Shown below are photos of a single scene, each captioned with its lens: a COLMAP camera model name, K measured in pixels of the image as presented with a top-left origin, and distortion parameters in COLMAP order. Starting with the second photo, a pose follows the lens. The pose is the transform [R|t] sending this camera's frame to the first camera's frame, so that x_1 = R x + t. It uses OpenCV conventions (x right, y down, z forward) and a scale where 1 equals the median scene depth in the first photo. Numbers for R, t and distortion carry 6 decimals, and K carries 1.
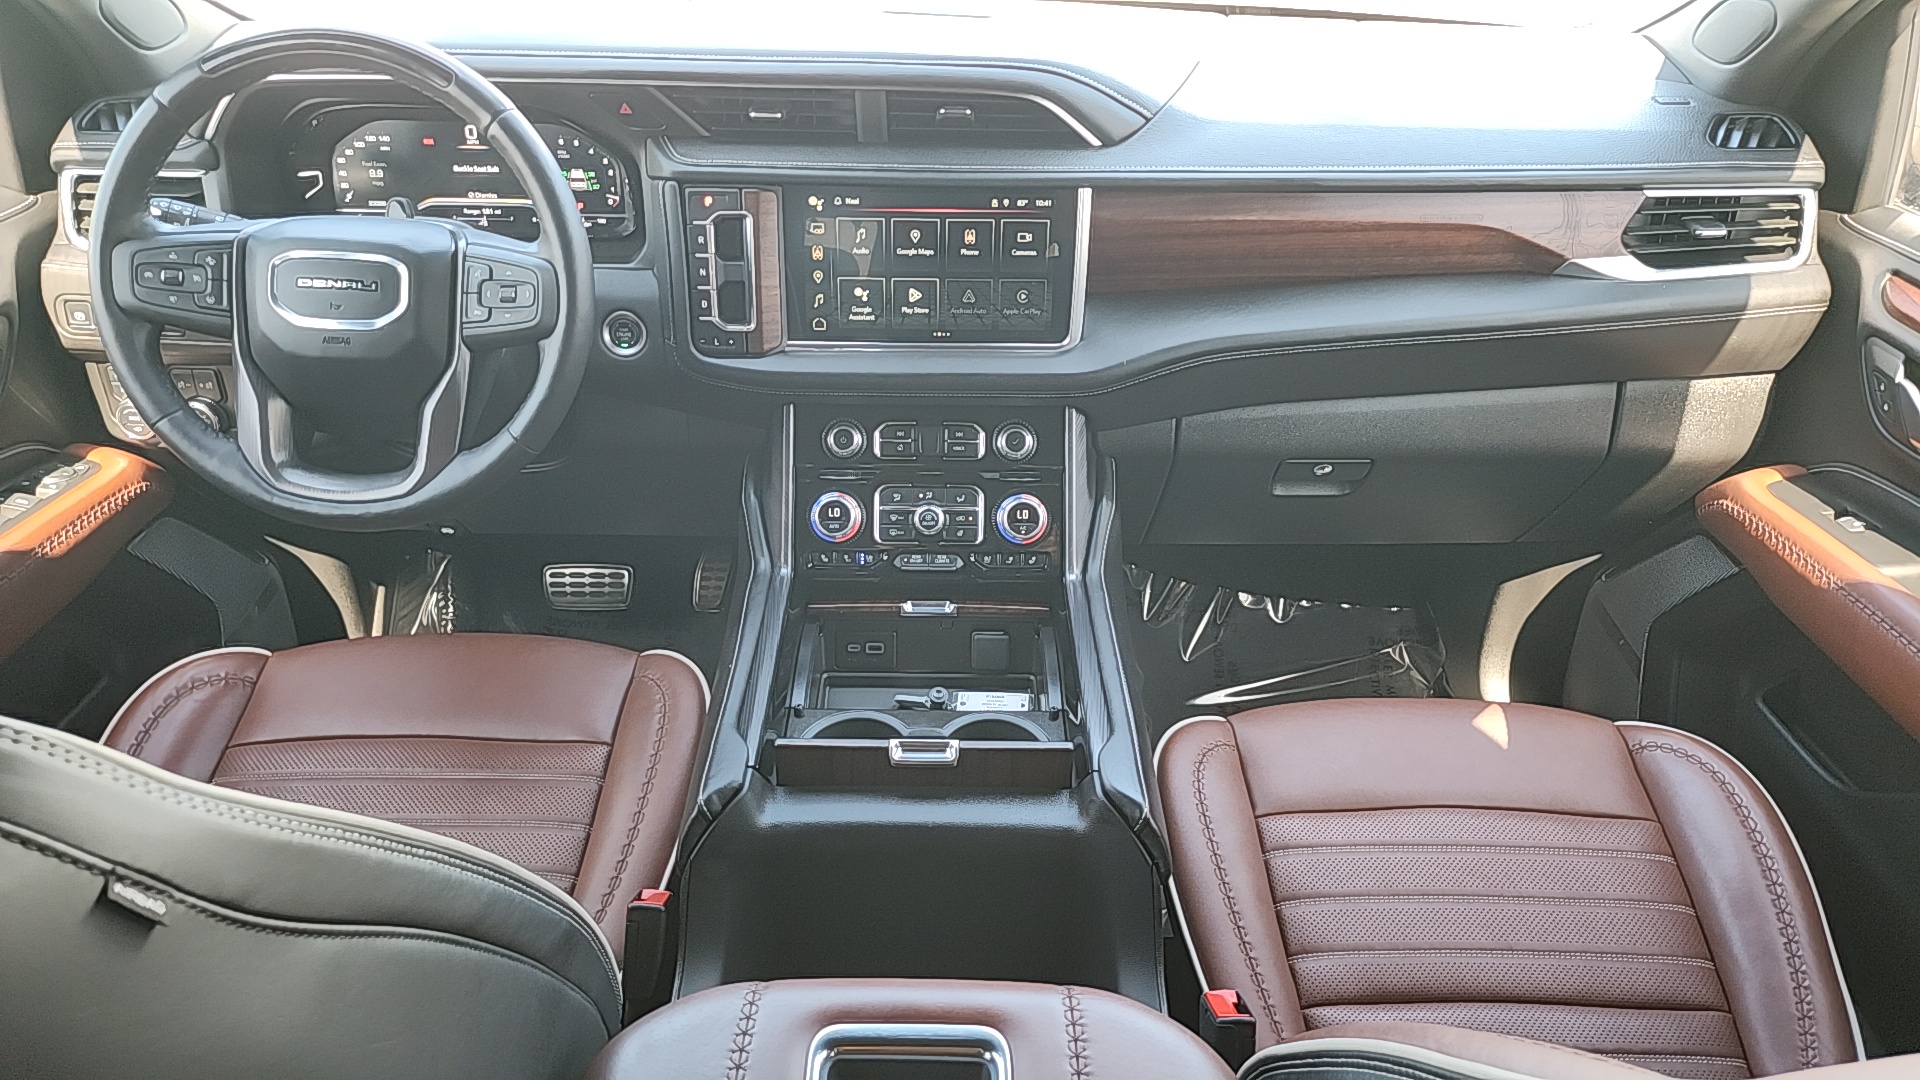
lens RADIAL K [[1267.6, 0, 961.2], [0, 1267.6, 552.5], [0, 0, 1]] dist [0.042649, -0.038262]
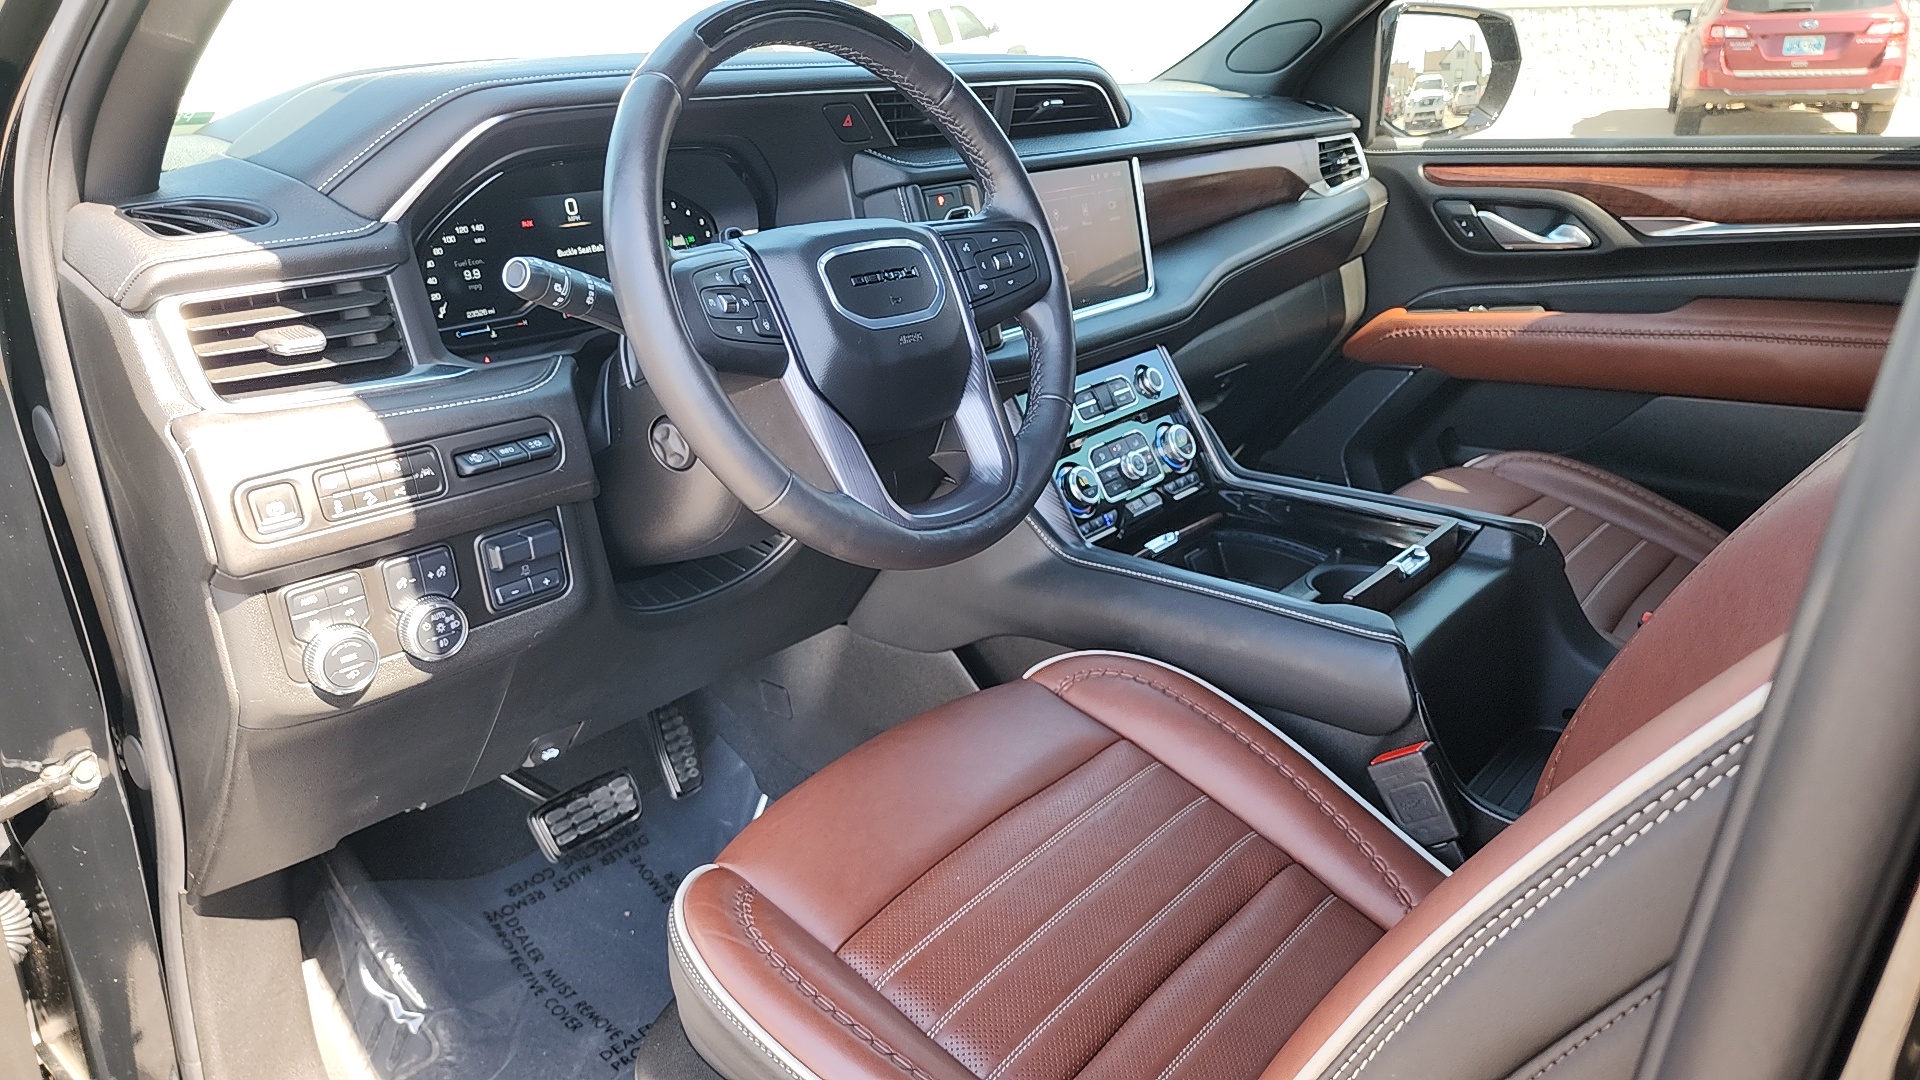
lens RADIAL K [[1298.5, 0, 961.2], [0, 1298.5, 591.5], [0, 0, 1]] dist [0.002001, -0.001410]
pose [[0.633607, -0.317824, 0.705359, -0.969791], [0.439830, 0.898030, 0.009550, -0.004761], [-0.636469, 0.304187, 0.708786, 0.351968]]
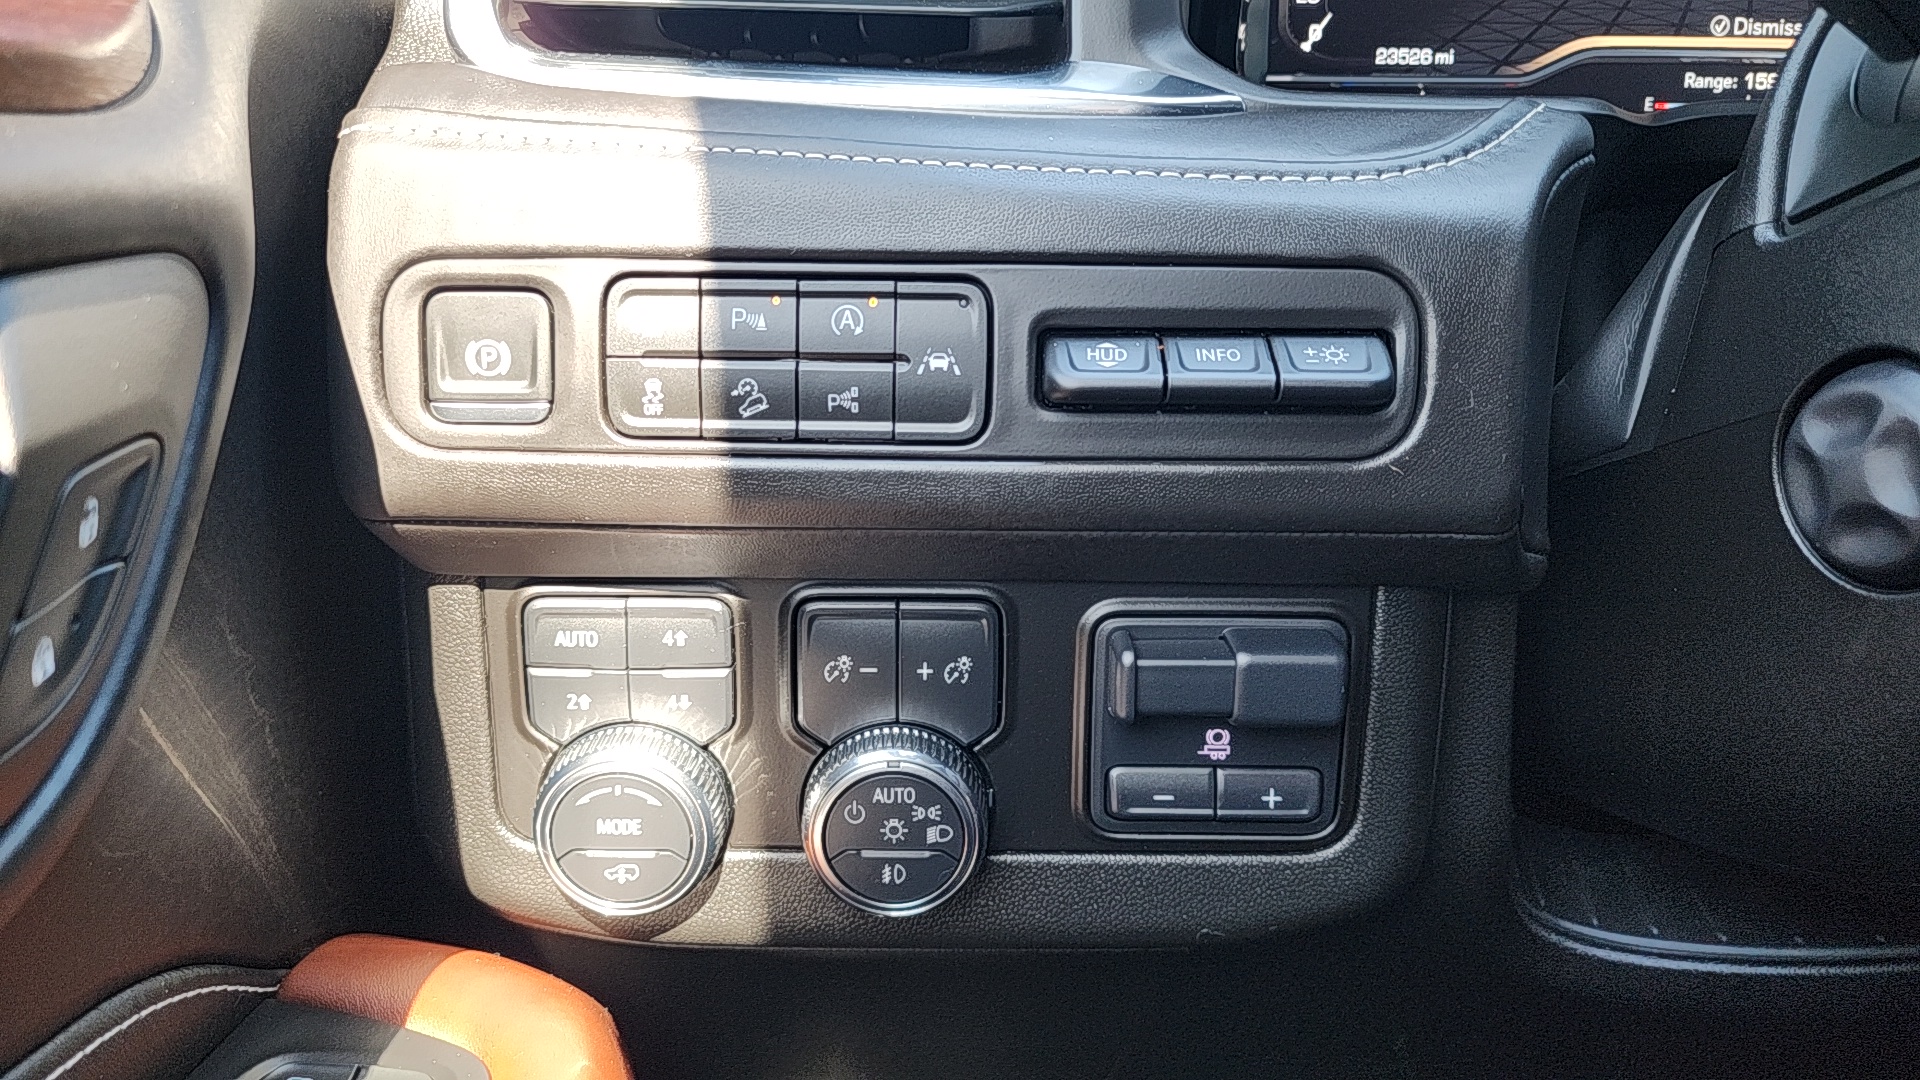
lens RADIAL K [[1336.3, 0, 953.4], [0, 1336.3, 555.0], [0, 0, 1]] dist [0.014925, 0.001299]
pose [[0.999061, -0.016520, 0.040062, -0.638466], [0.025841, 0.969247, -0.244728, -0.098176], [-0.034787, 0.245533, 0.968764, 0.812868]]
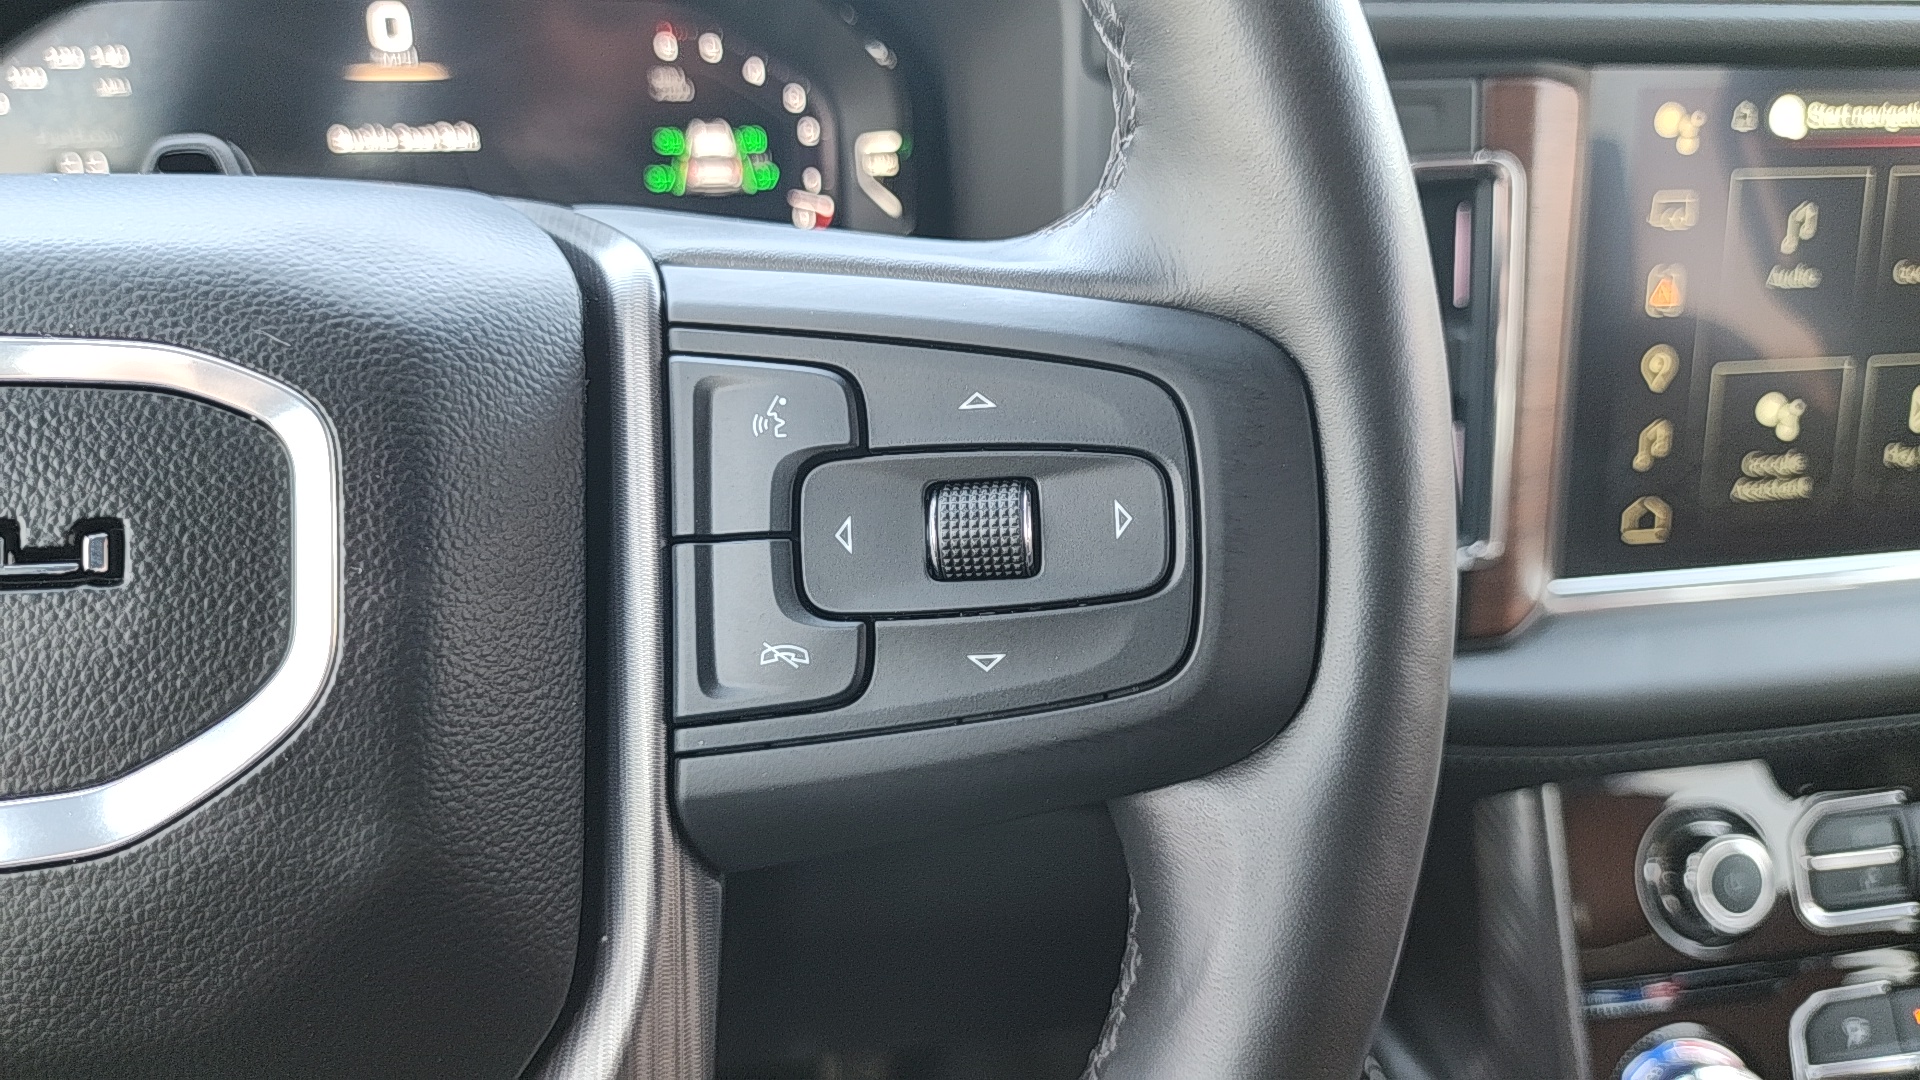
lens RADIAL K [[1330.2, 0, 951.7], [0, 1330.2, 546.0], [0, 0, 1]] dist [-0.014766, -0.007020]
pose [[0.984112, -0.083286, 0.156803, -0.332813], [0.101545, 0.988475, -0.112273, -0.156995], [-0.145645, 0.126411, 0.981228, 0.720200]]
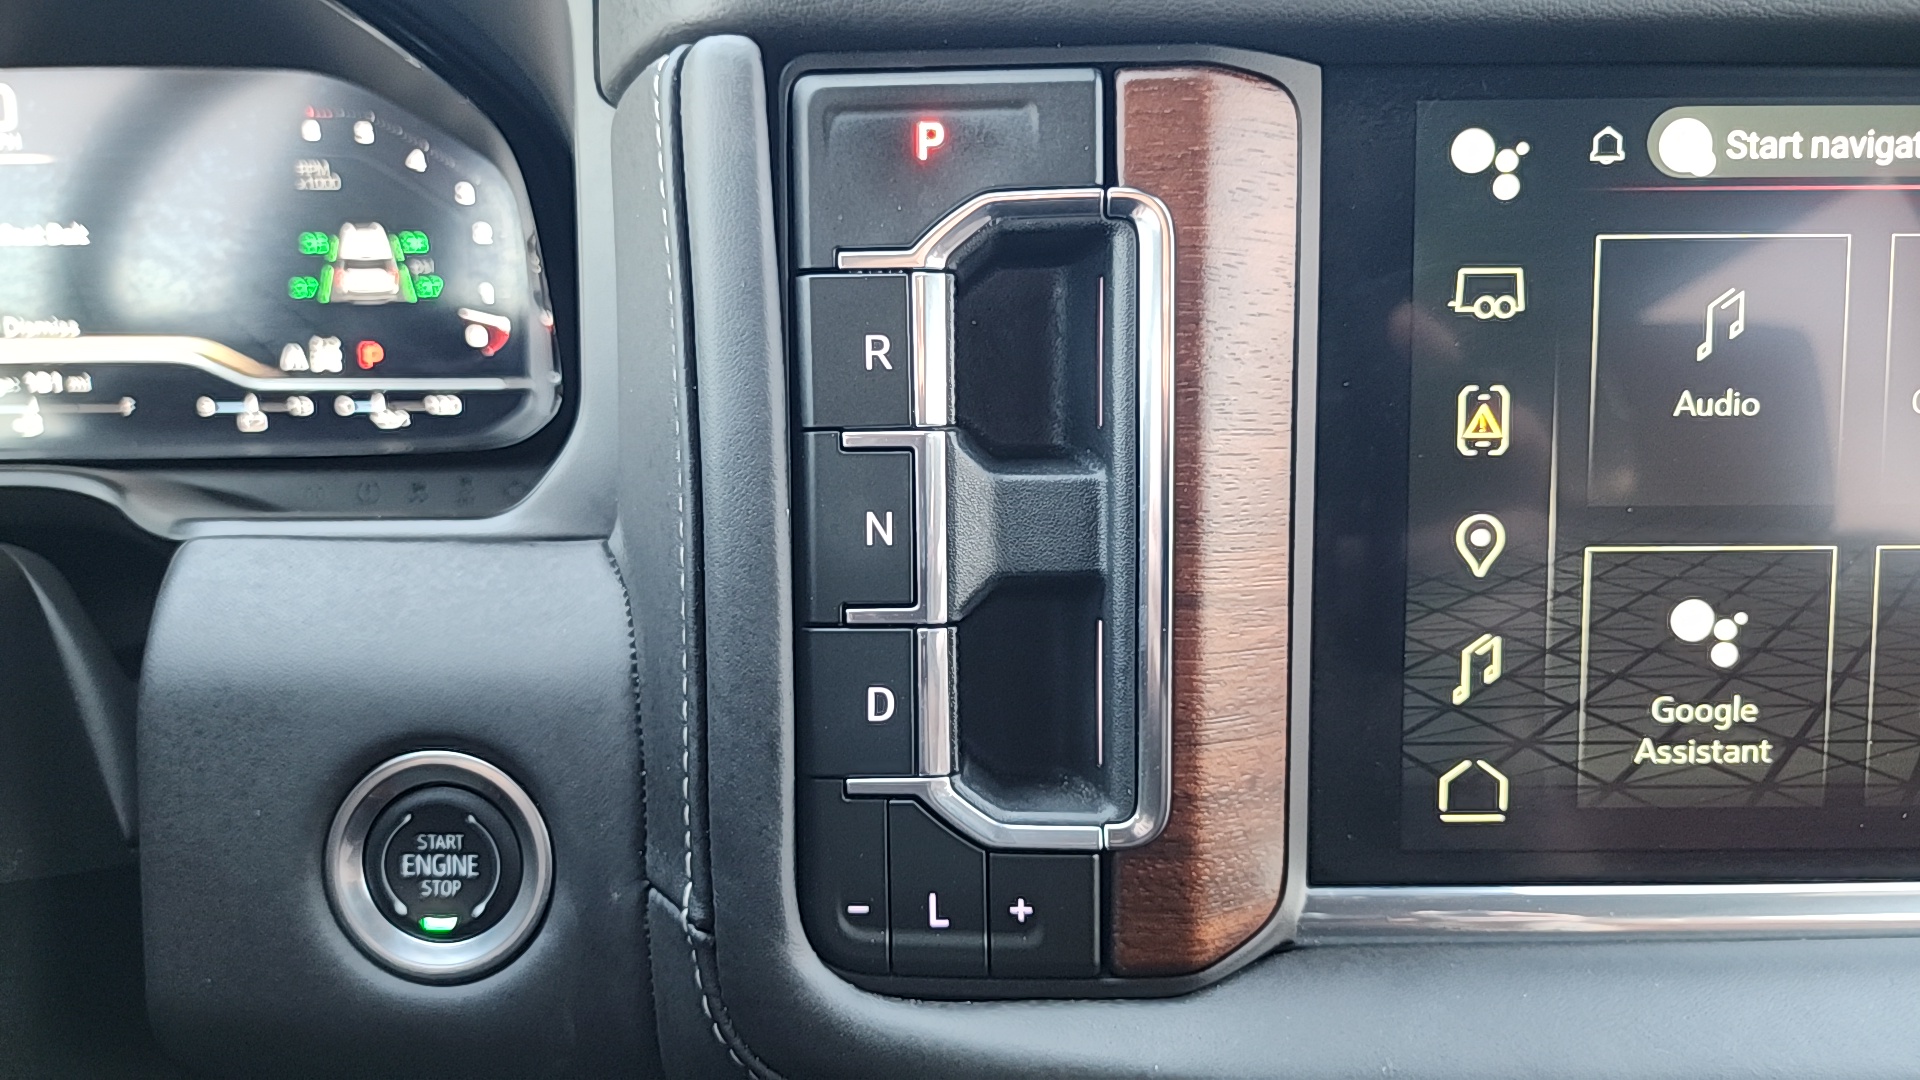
lens RADIAL K [[1295.9, 0, 950.0], [0, 1295.9, 562.8], [0, 0, 1]] dist [0.044752, -0.057515]
pose [[0.999801, -0.019690, 0.003066, -0.191676], [0.019805, 0.964805, -0.262221, -0.165775], [0.002205, 0.262230, 0.965003, 0.815536]]
